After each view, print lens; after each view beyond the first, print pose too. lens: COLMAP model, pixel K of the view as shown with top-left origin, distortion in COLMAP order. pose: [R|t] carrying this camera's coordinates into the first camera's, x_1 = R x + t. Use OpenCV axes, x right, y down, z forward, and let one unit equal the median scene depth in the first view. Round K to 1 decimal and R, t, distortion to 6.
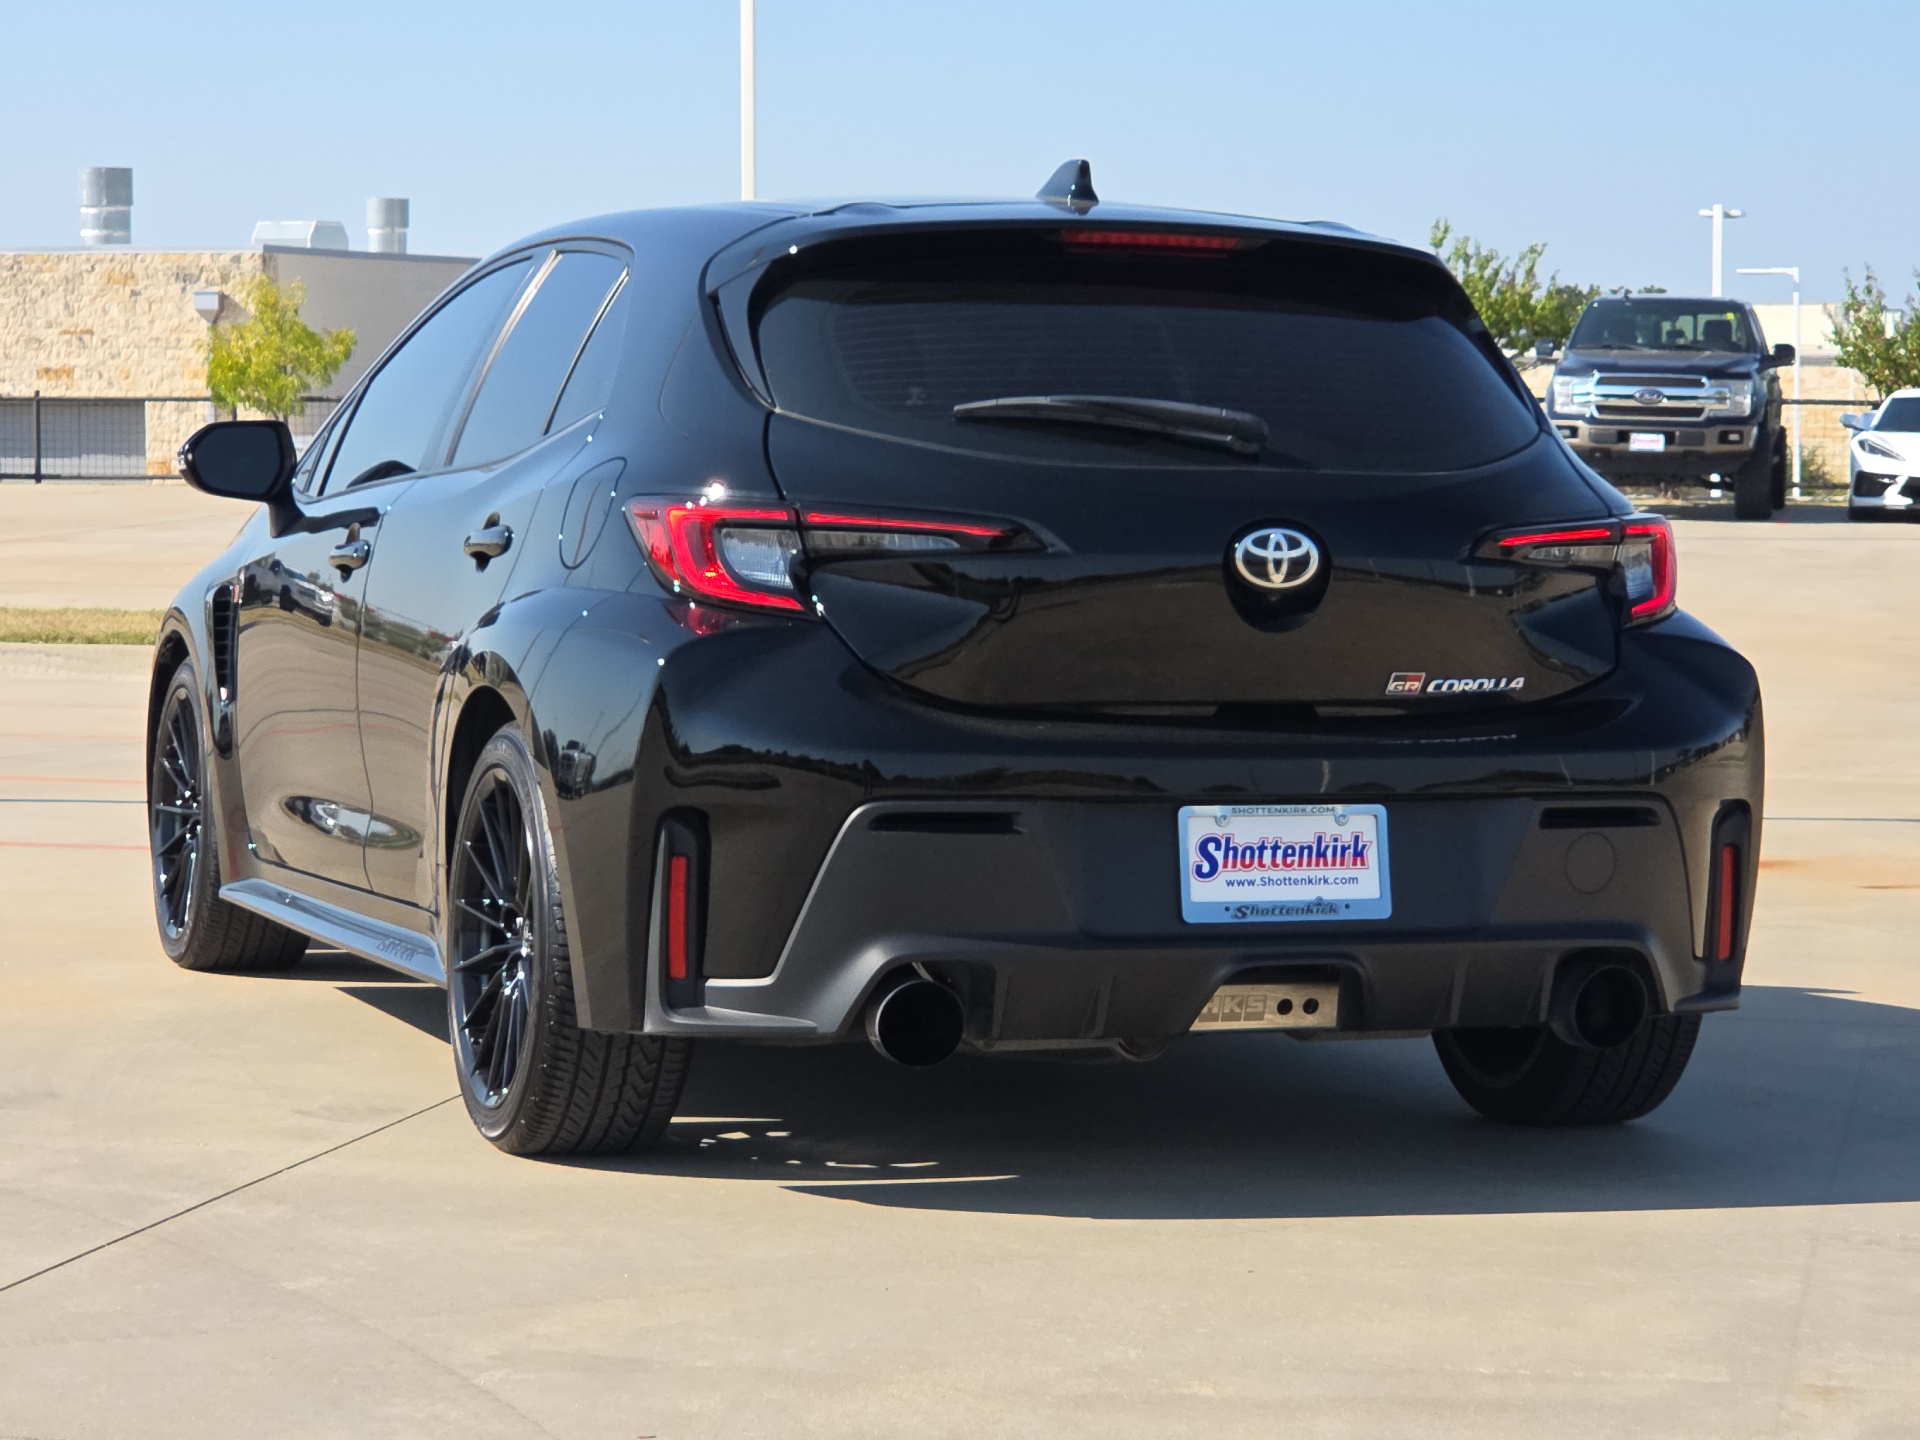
lens RADIAL K [[4705.7, 0, 961.0], [0, 4705.7, 717.4], [0, 0, 1]] dist [-0.314412, 0.000000]
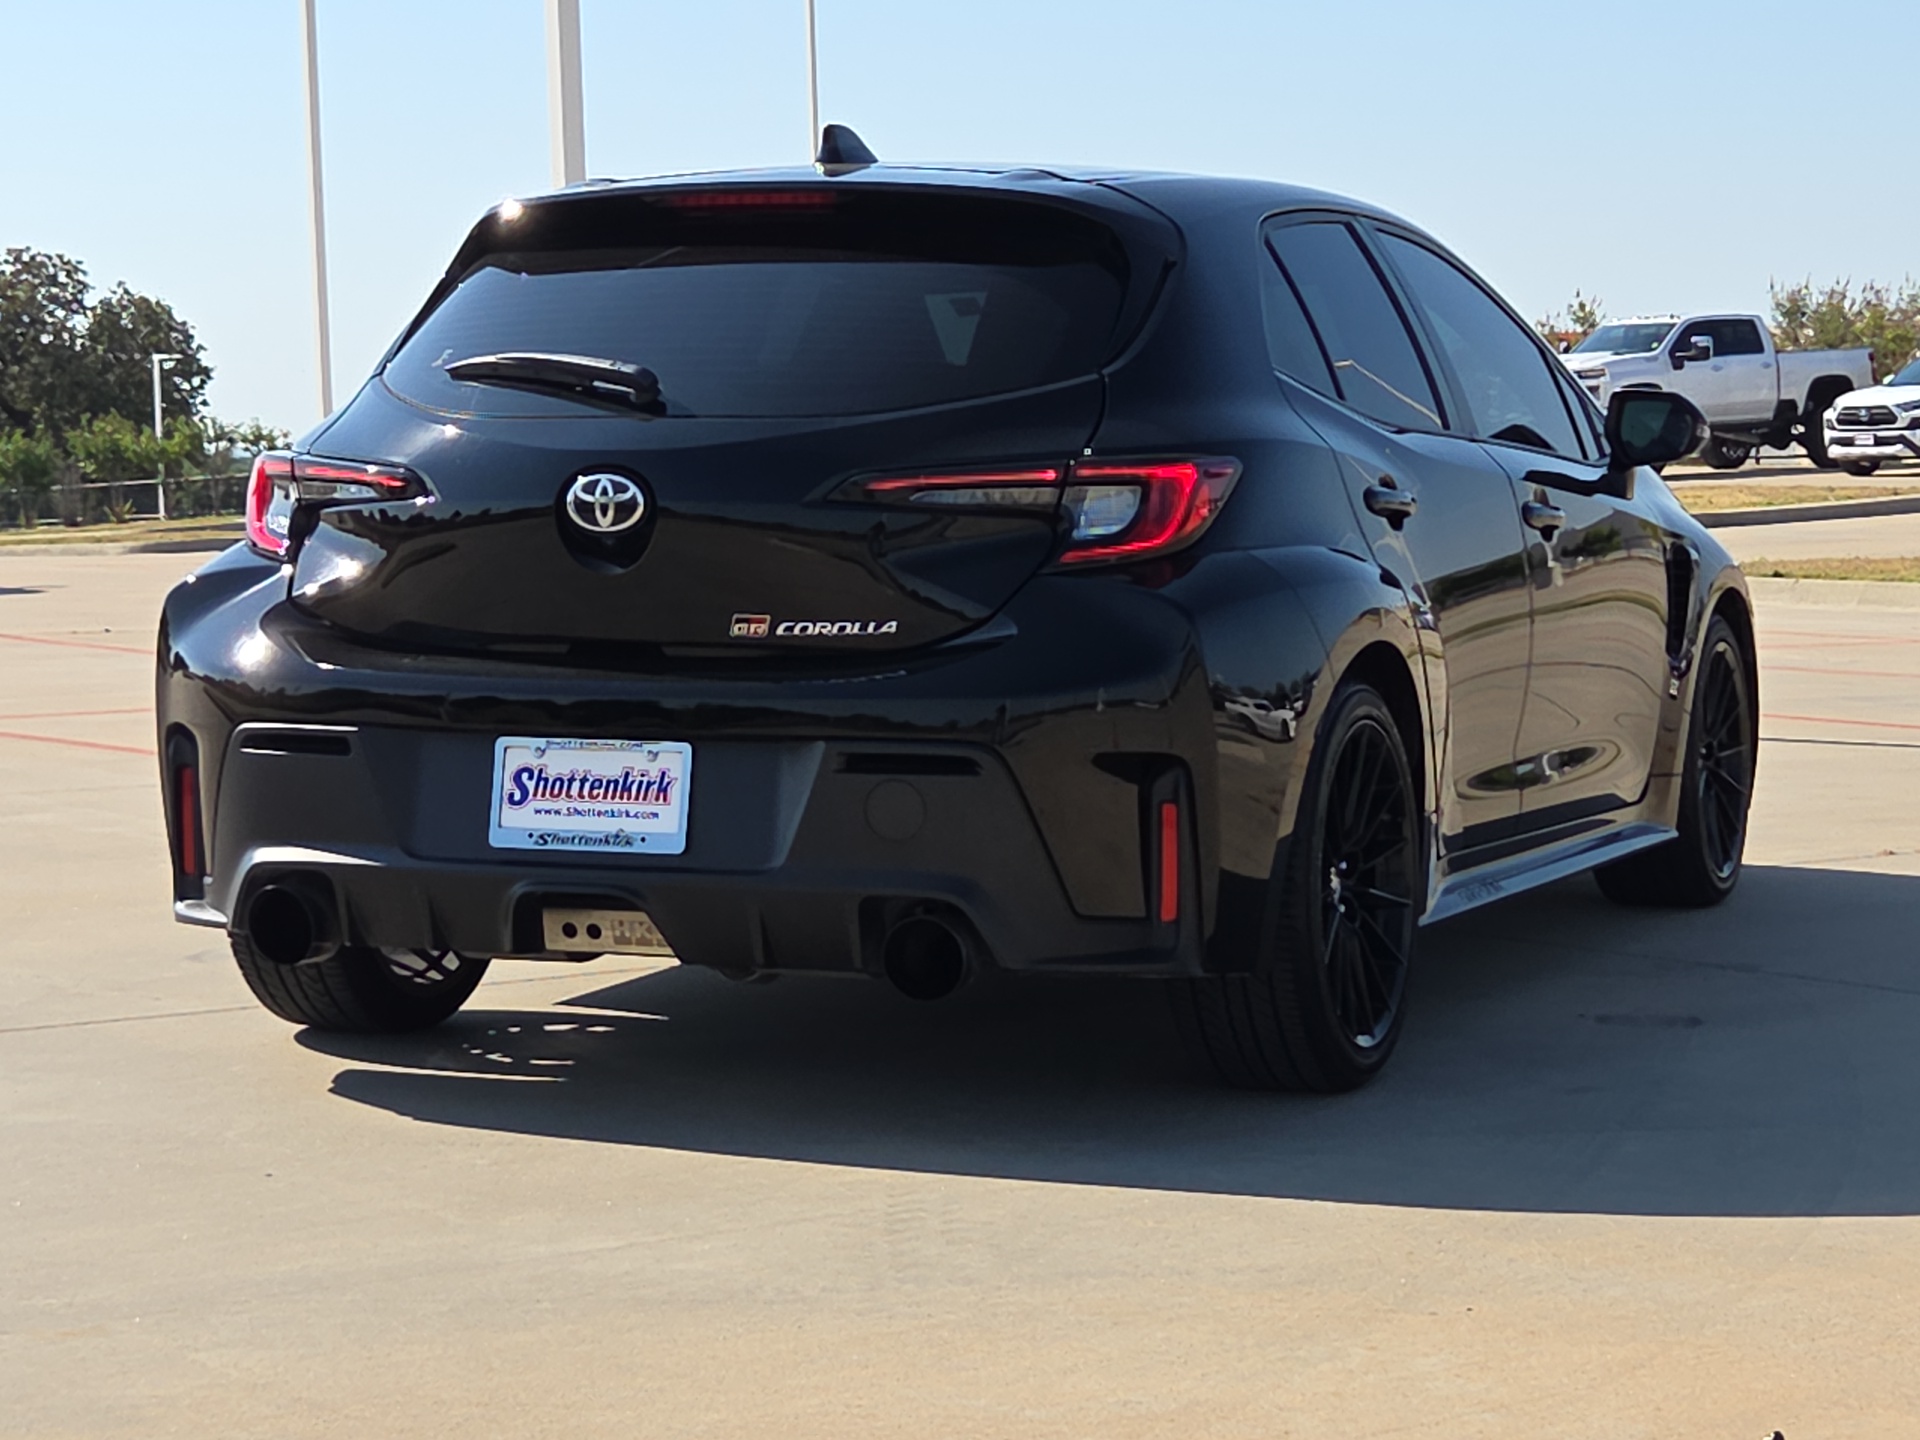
lens RADIAL K [[3852.4, 0, 954.8], [0, 3852.4, 723.9], [0, 0, 1]] dist [0.243817, 0.000000]
pose [[0.742906, 0.029985, -0.668724, 0.691453], [-0.019922, 0.999544, 0.022687, -0.005808], [0.669100, -0.003532, 0.743164, 0.409805]]
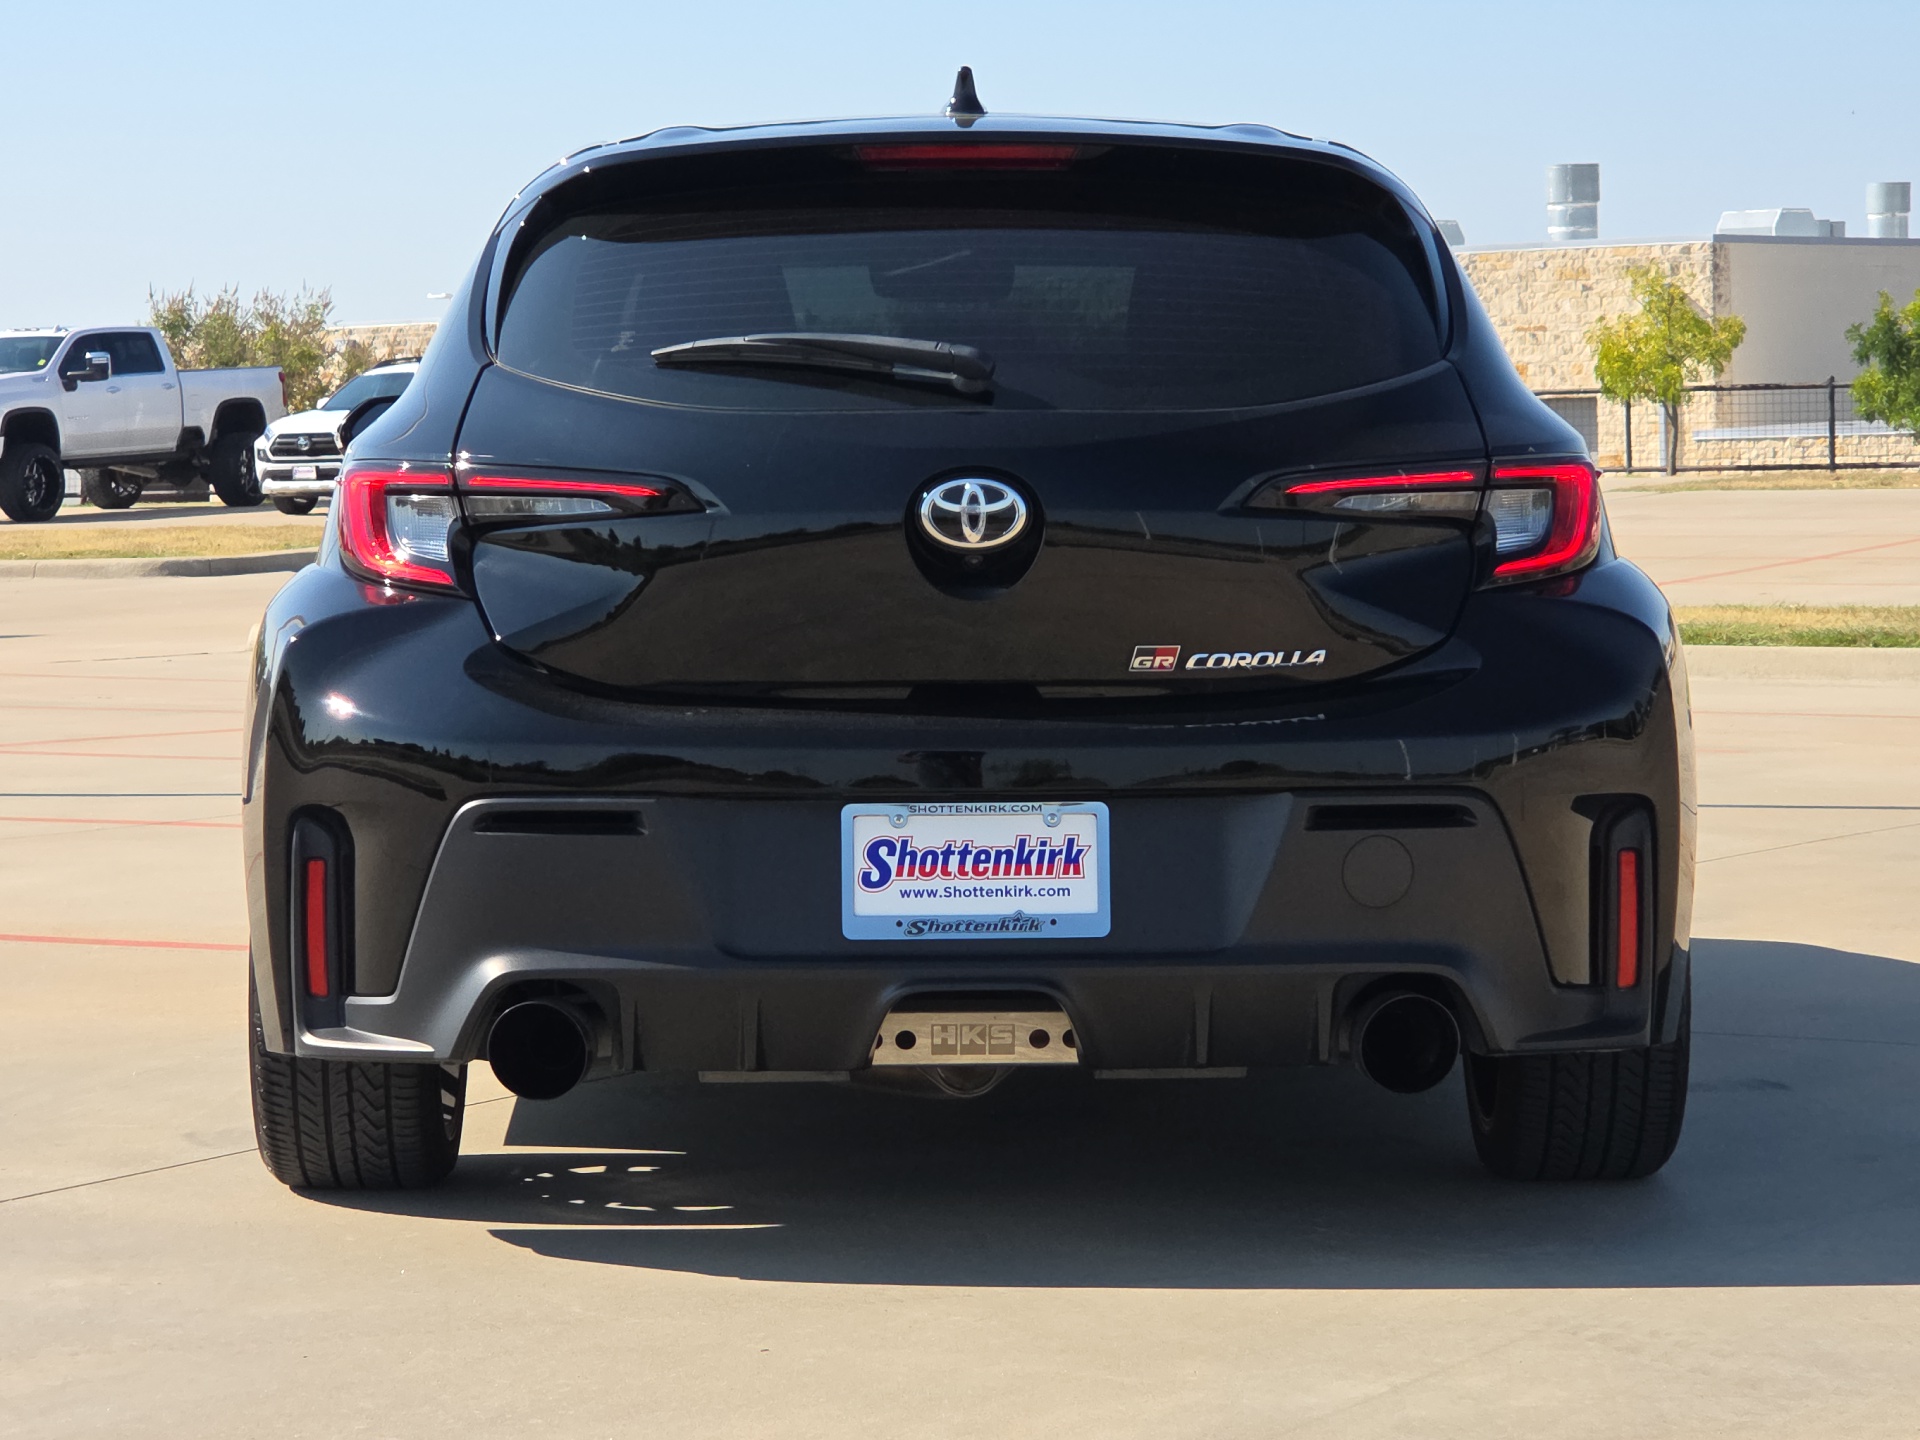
lens RADIAL K [[4705.7, 0, 960.3], [0, 4705.7, 719.4], [0, 0, 1]] dist [-0.314412, 0.000000]
pose [[0.944217, -0.007365, -0.329242, 0.342493], [0.007670, 0.999971, -0.000371, 0.003764], [0.329235, -0.002175, 0.944246, 0.188804]]
